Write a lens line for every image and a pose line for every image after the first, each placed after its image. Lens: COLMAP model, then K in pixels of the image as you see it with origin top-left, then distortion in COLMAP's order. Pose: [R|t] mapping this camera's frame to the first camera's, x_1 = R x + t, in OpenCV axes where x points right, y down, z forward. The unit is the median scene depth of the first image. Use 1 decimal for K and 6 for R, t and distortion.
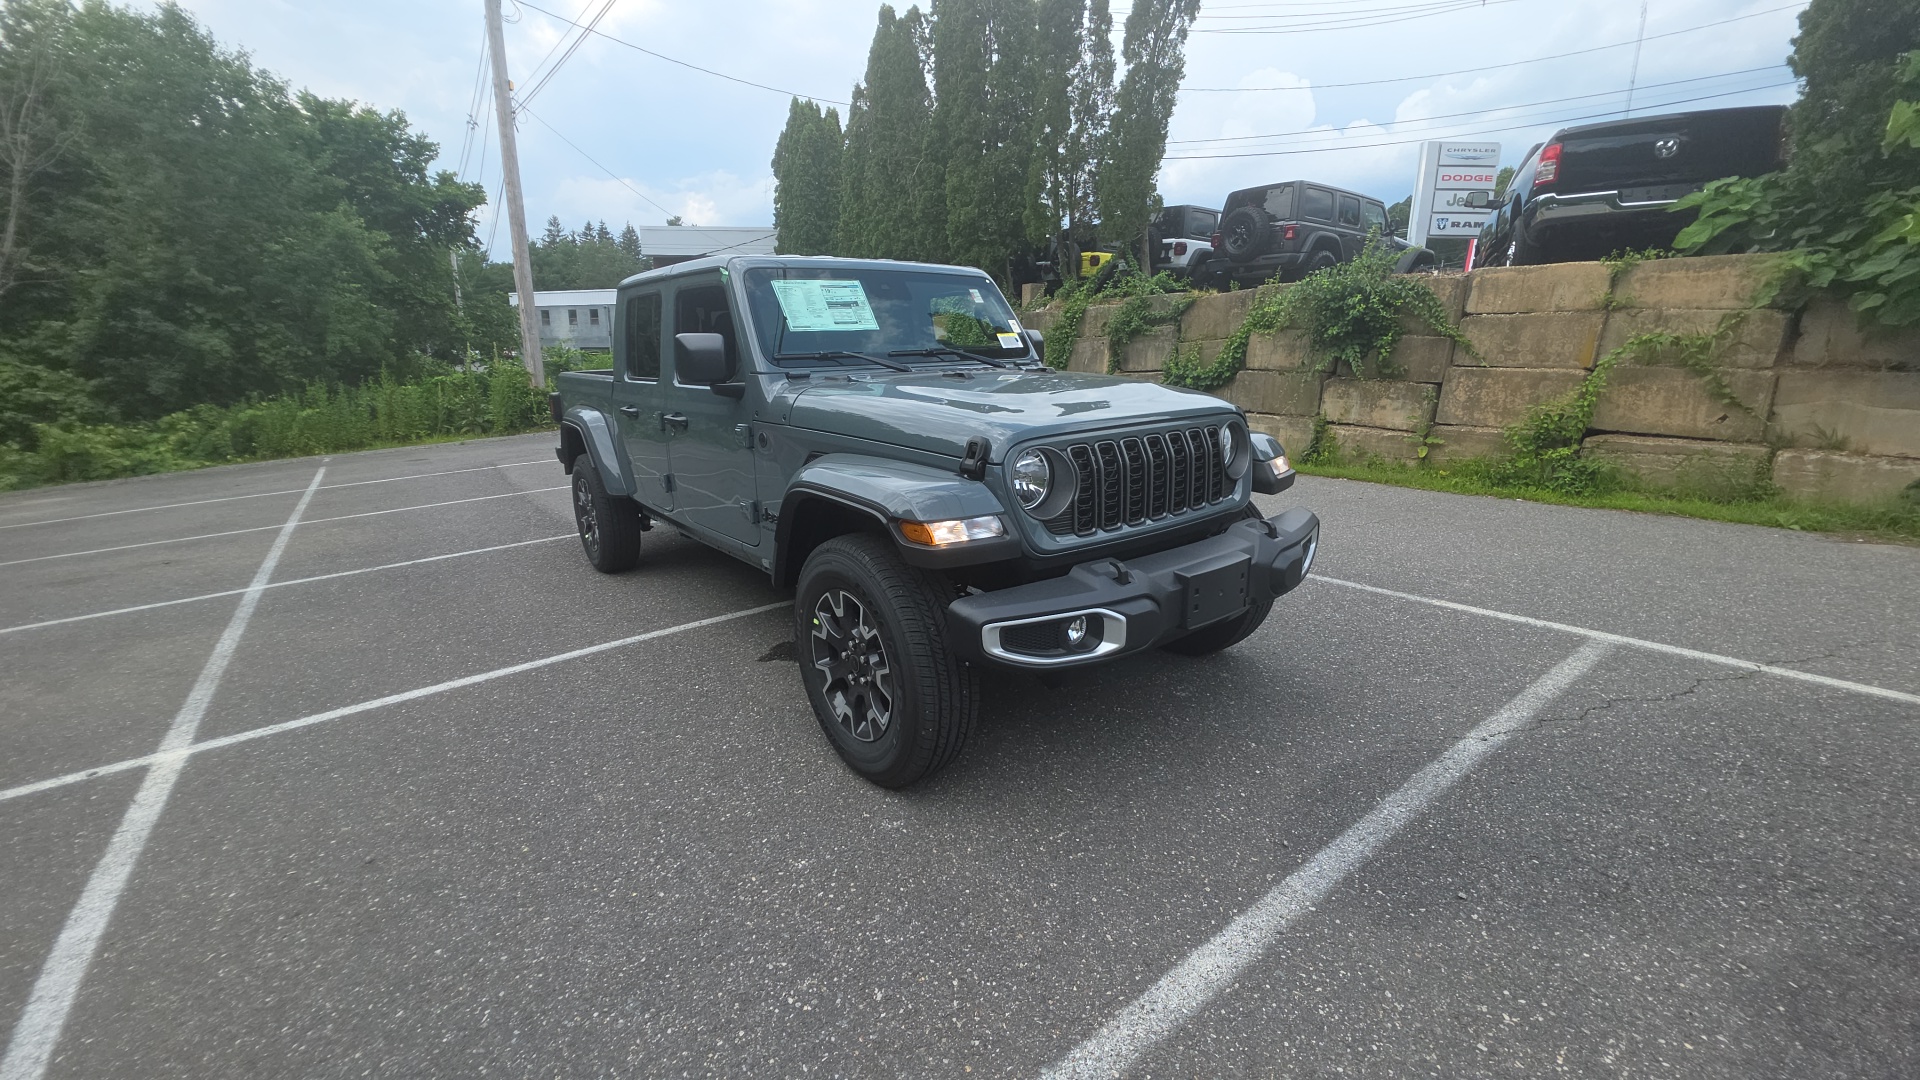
lens RADIAL K [[760.1, 0, 950.5], [0, 760.1, 542.0], [0, 0, 1]] dist [0.013379, -0.008269]
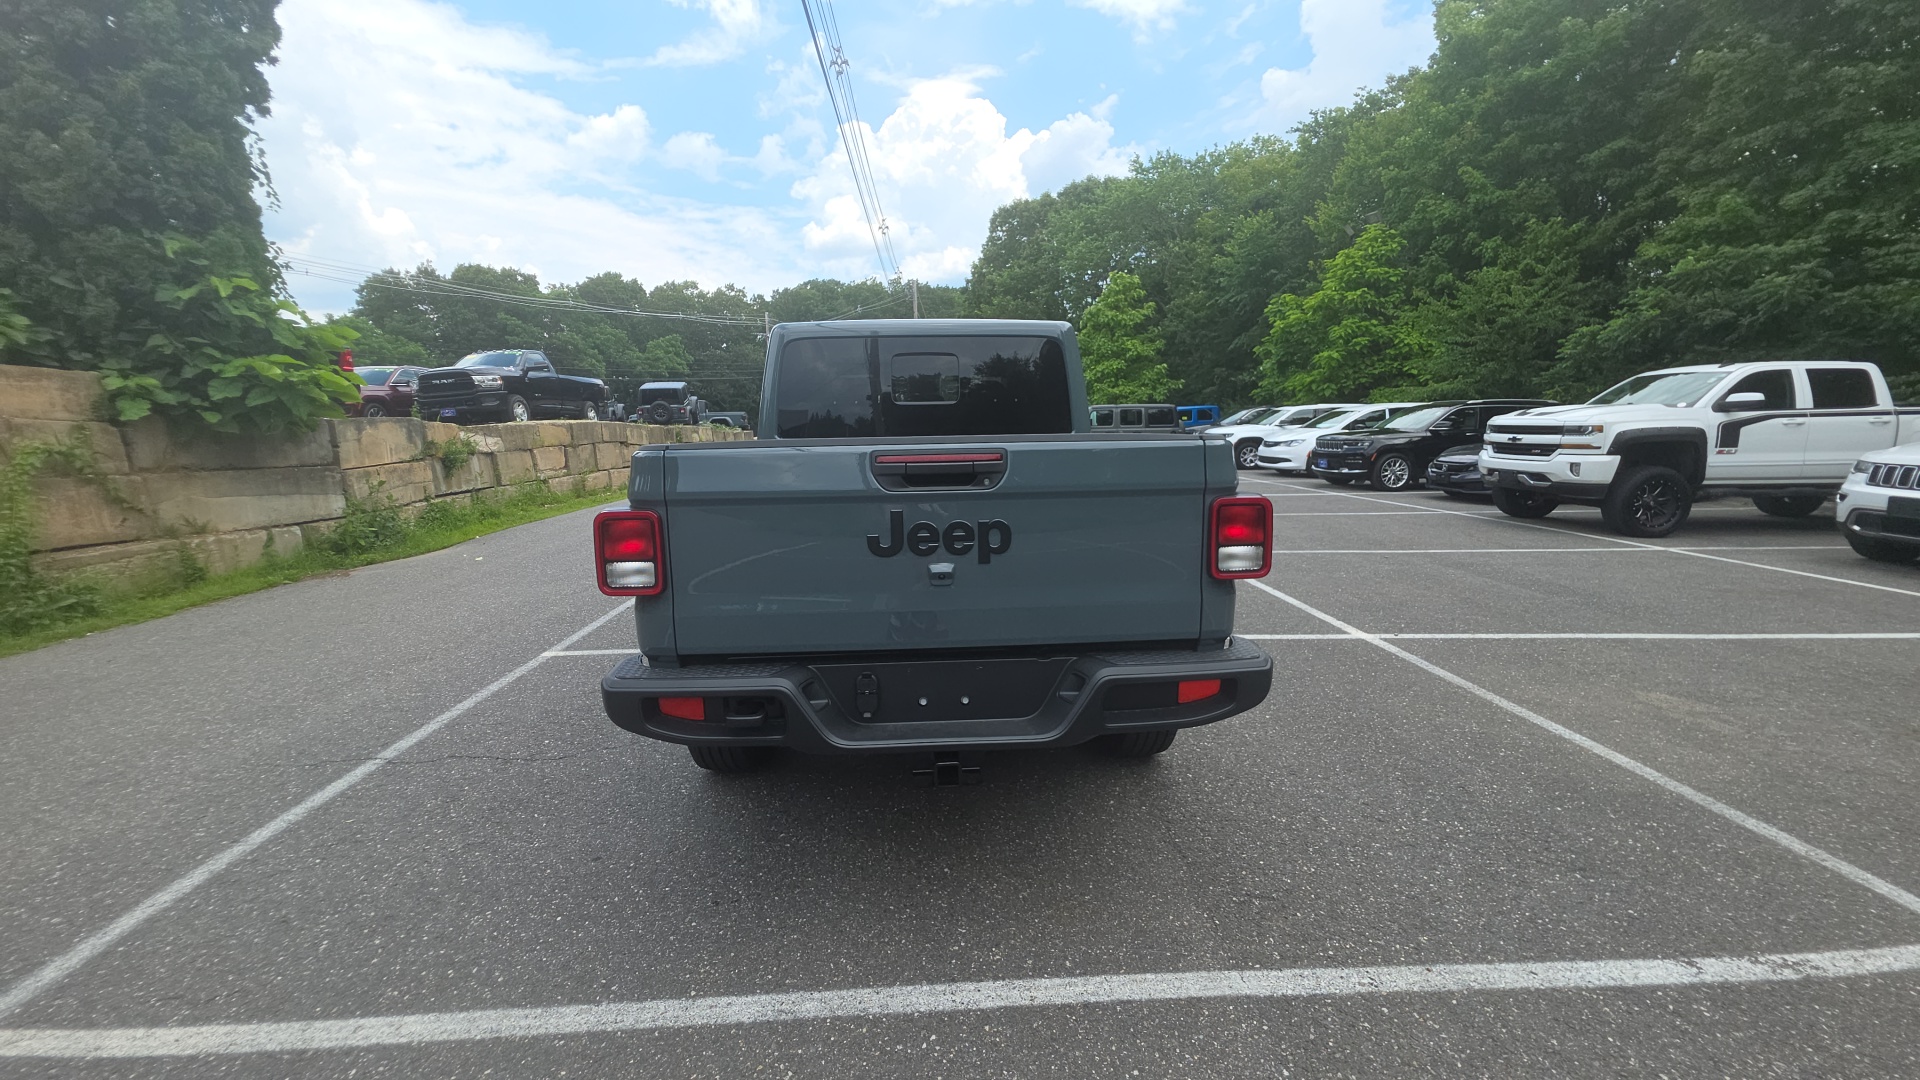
lens RADIAL K [[763.7, 0, 950.6], [0, 763.7, 536.7], [0, 0, 1]] dist [0.013730, -0.008002]
pose [[-0.823434, -0.036894, 0.566212, -0.470832], [0.177130, 0.931301, 0.318281, -0.241494], [-0.539057, 0.362377, -0.760329, 1.043339]]
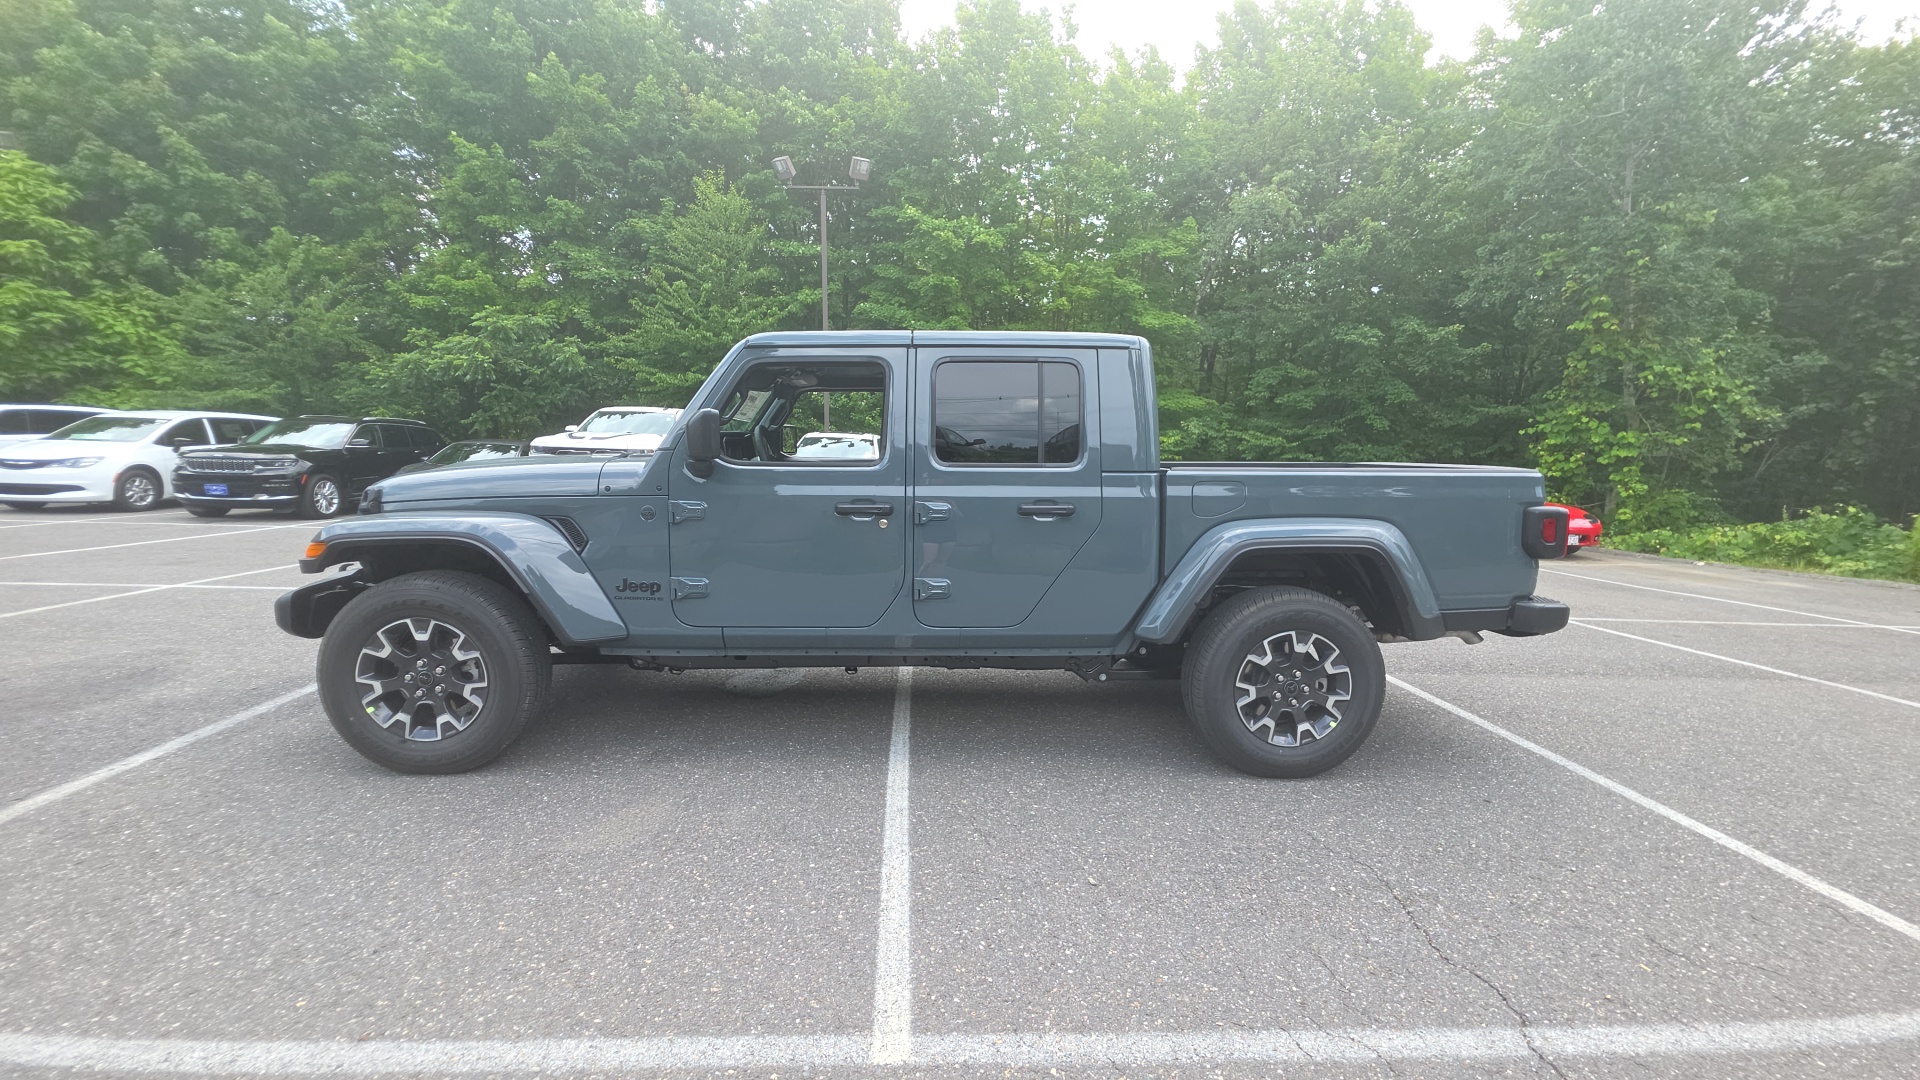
lens RADIAL K [[763.7, 0, 950.6], [0, 763.7, 536.7], [0, 0, 1]] dist [0.013730, -0.008002]
pose [[-0.565603, 0.112313, -0.816994, 0.311199], [-0.203533, 0.941025, 0.270269, -0.220246], [0.799167, 0.319150, -0.509387, 0.861202]]
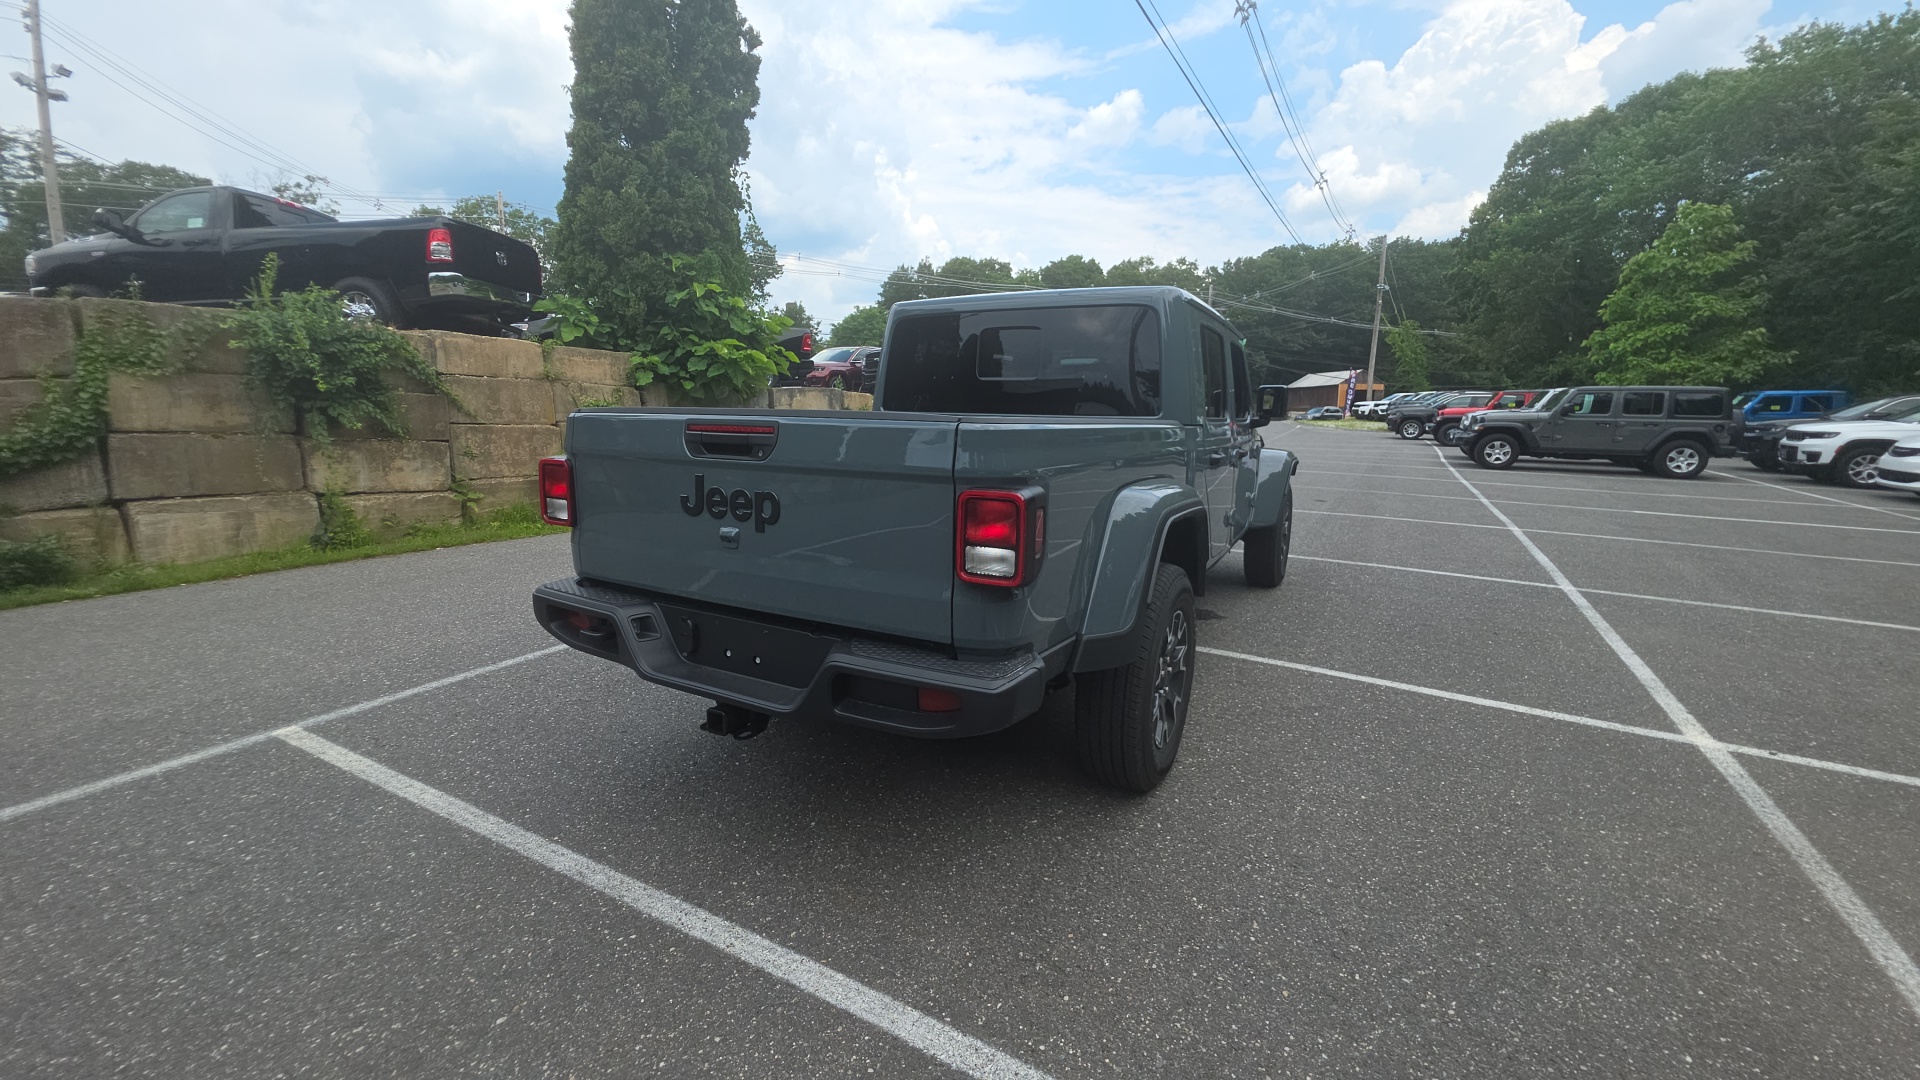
lens RADIAL K [[763.7, 0, 950.6], [0, 763.7, 536.7], [0, 0, 1]] dist [0.013730, -0.008002]
pose [[-0.393734, -0.131948, 0.909705, -0.604655], [0.221294, 0.946932, 0.233127, -0.195704], [-0.892190, 0.293102, -0.343640, 0.878984]]
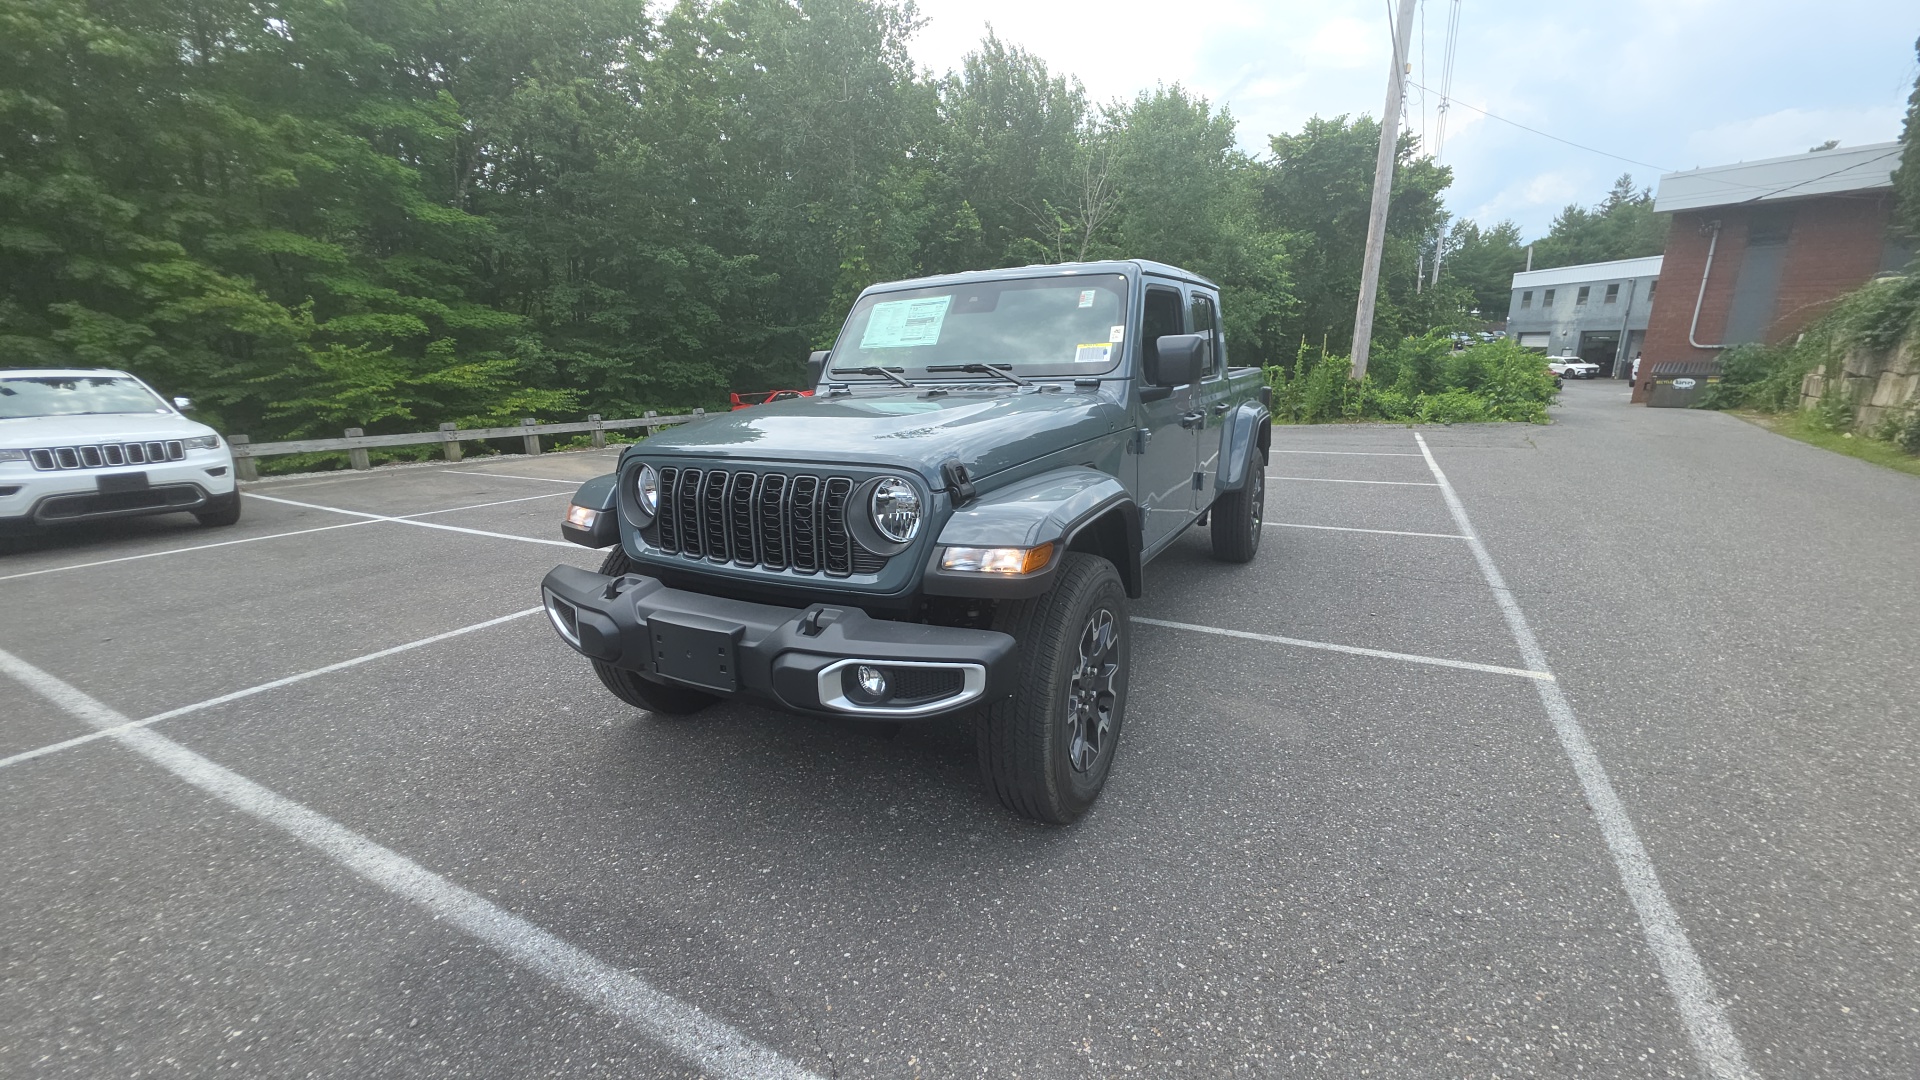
lens RADIAL K [[760.1, 0, 950.5], [0, 760.1, 542.0], [0, 0, 1]] dist [0.013379, -0.008269]
pose [[0.404367, 0.225331, -0.886405, 0.387349], [-0.209033, 0.966292, 0.150281, -0.080869], [0.890389, 0.124519, 0.437838, 0.270500]]
